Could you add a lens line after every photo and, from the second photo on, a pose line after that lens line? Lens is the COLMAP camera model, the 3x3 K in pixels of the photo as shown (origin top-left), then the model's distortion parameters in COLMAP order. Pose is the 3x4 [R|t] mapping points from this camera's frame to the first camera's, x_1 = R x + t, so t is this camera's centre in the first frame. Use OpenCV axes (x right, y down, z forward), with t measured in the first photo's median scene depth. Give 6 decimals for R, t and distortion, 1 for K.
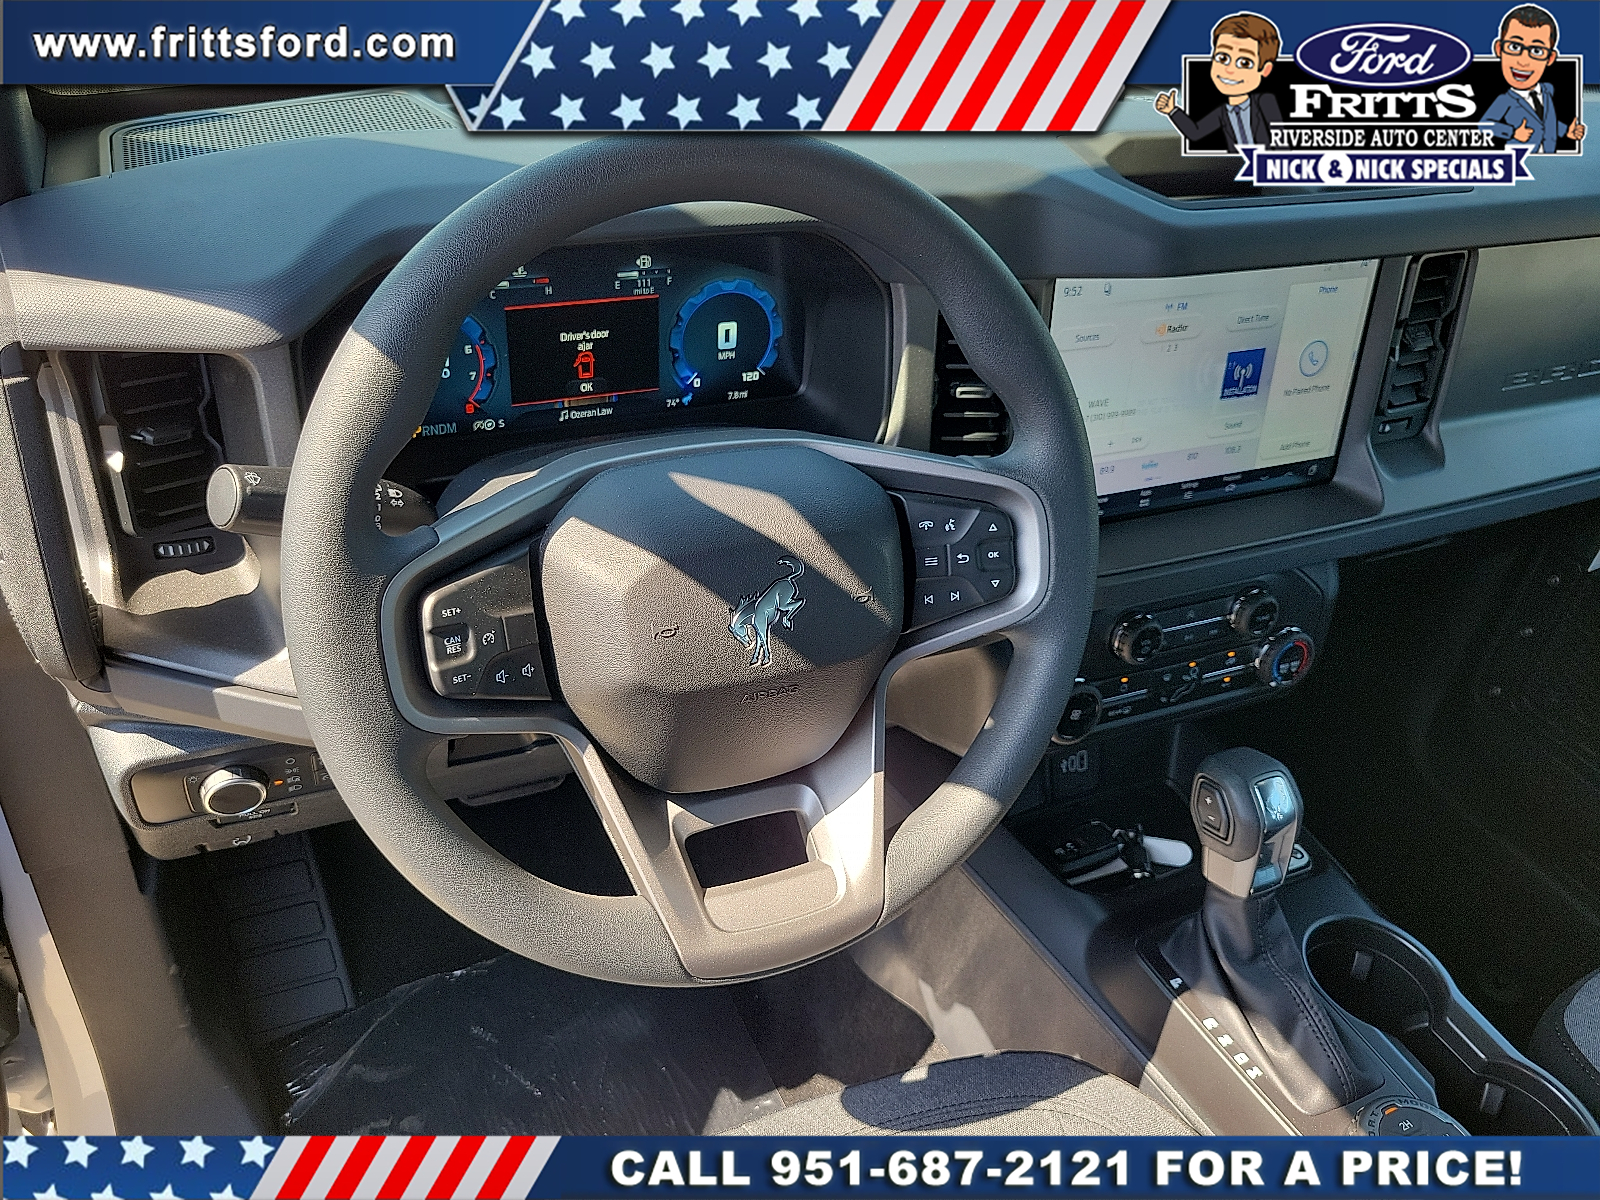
lens RADIAL K [[1171.1, 0, 807.7], [0, 1171.1, 595.9], [0, 0, 1]] dist [-0.003350, -0.002497]
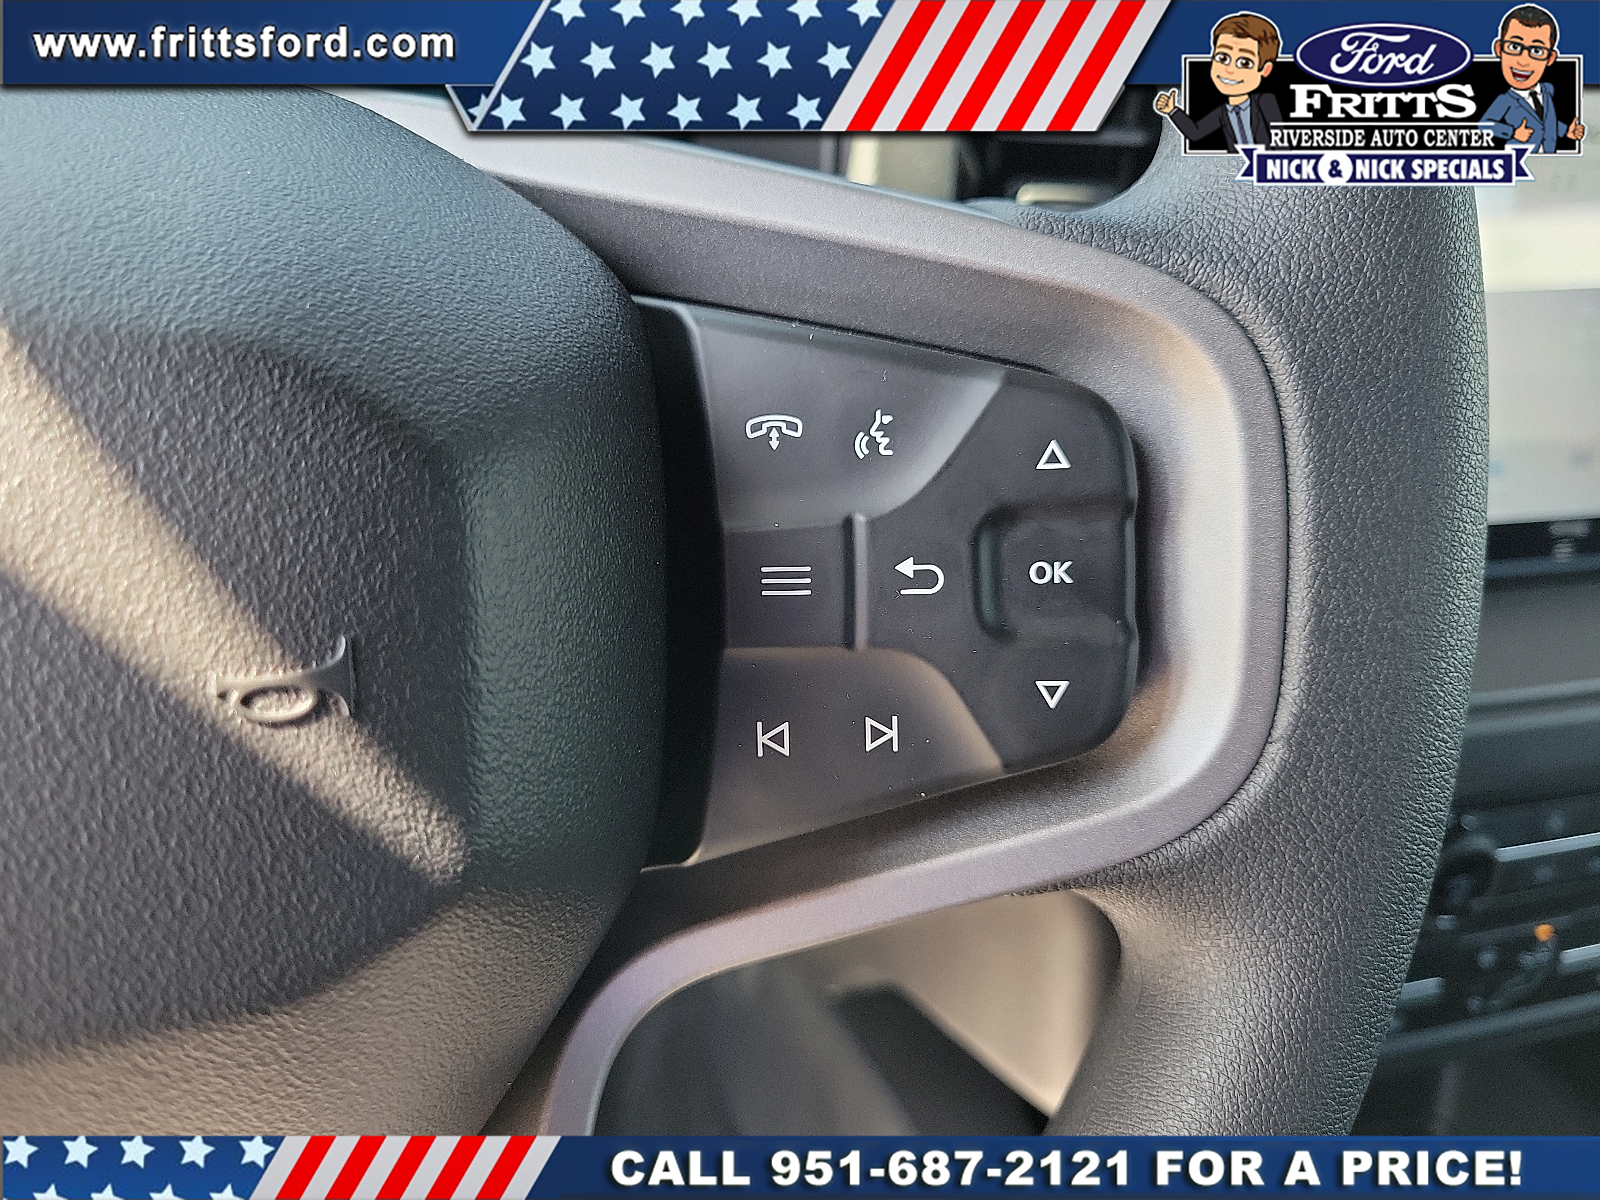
lens RADIAL K [[1145.4, 0, 800.0], [0, 1145.4, 600.0], [0, 0, 1]] dist [-0.000102, -0.004119]
pose [[0.990245, 0.043172, -0.132480, 0.096568], [-0.059899, 0.990348, -0.124991, 0.002101], [0.125805, 0.131707, 0.983273, 0.531955]]
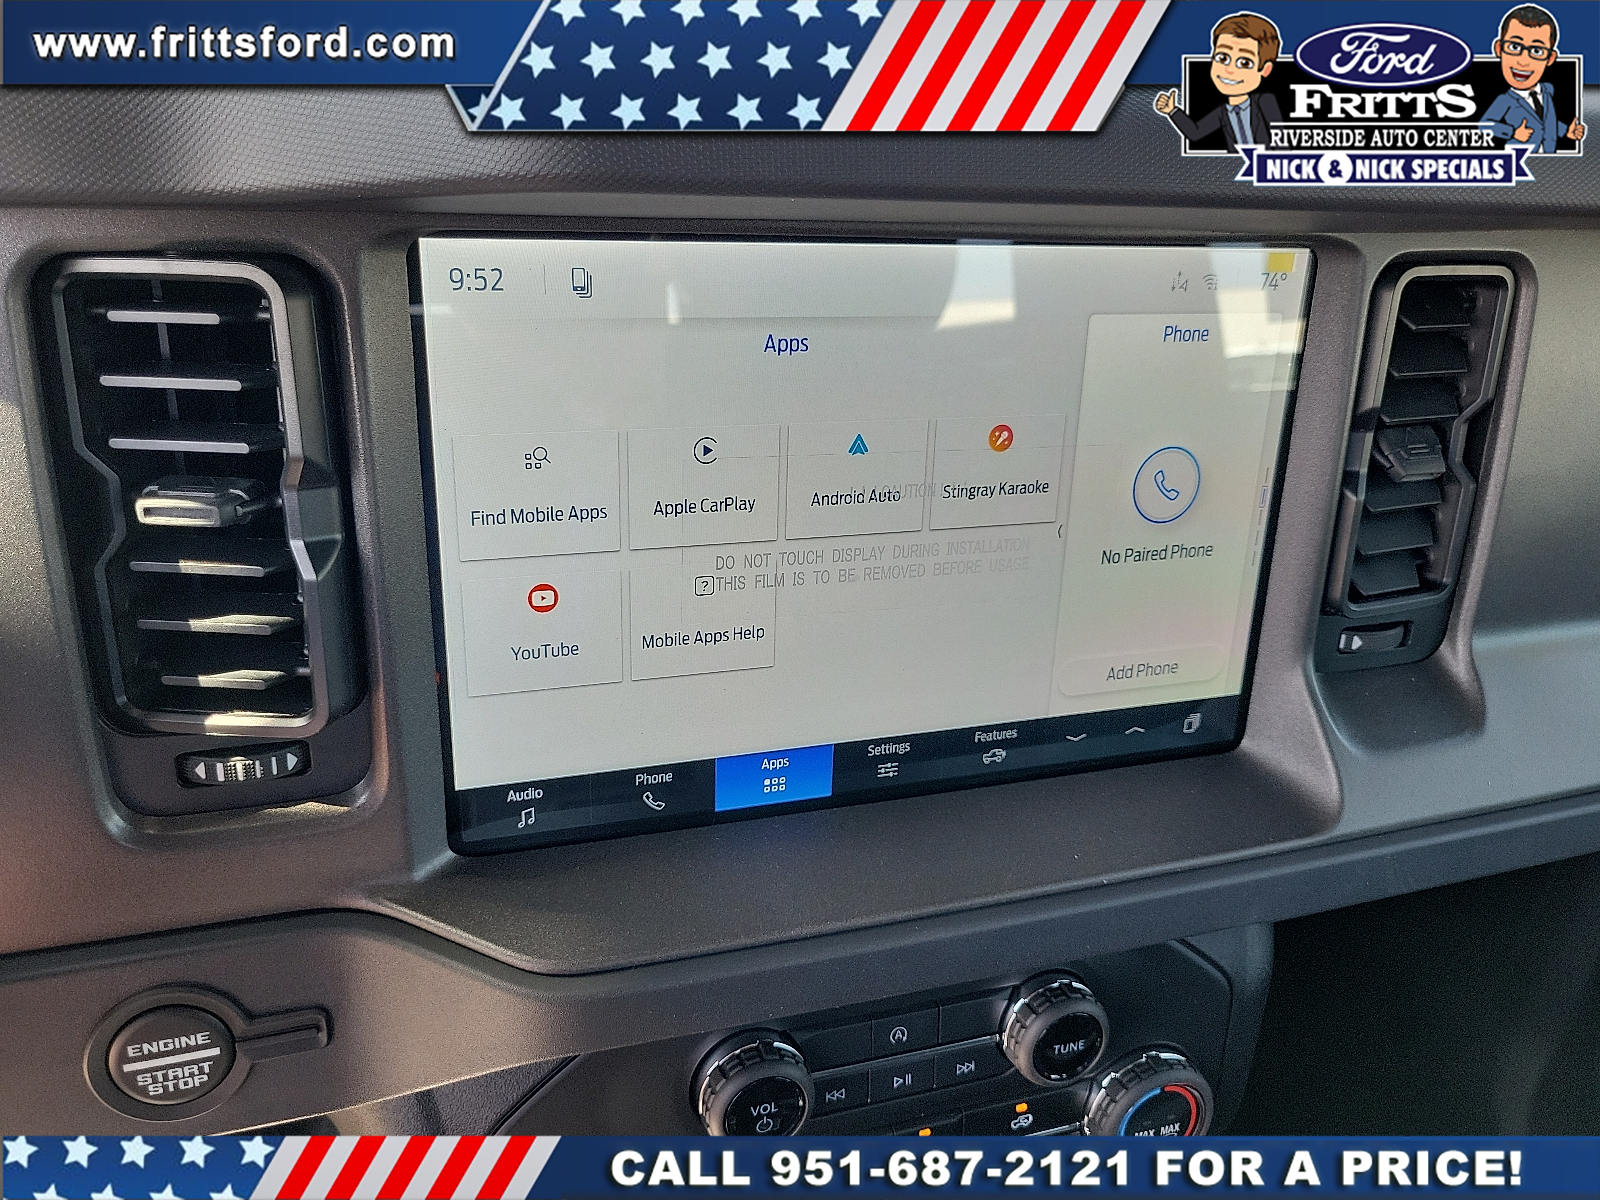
lens RADIAL K [[1171.1, 0, 807.7], [0, 1171.1, 595.9], [0, 0, 1]] dist [-0.003350, -0.002497]
pose [[0.995730, 0.042420, -0.081993, 0.321157], [-0.054037, 0.987937, -0.145120, -0.083359], [0.074848, 0.148931, 0.986011, 0.526914]]
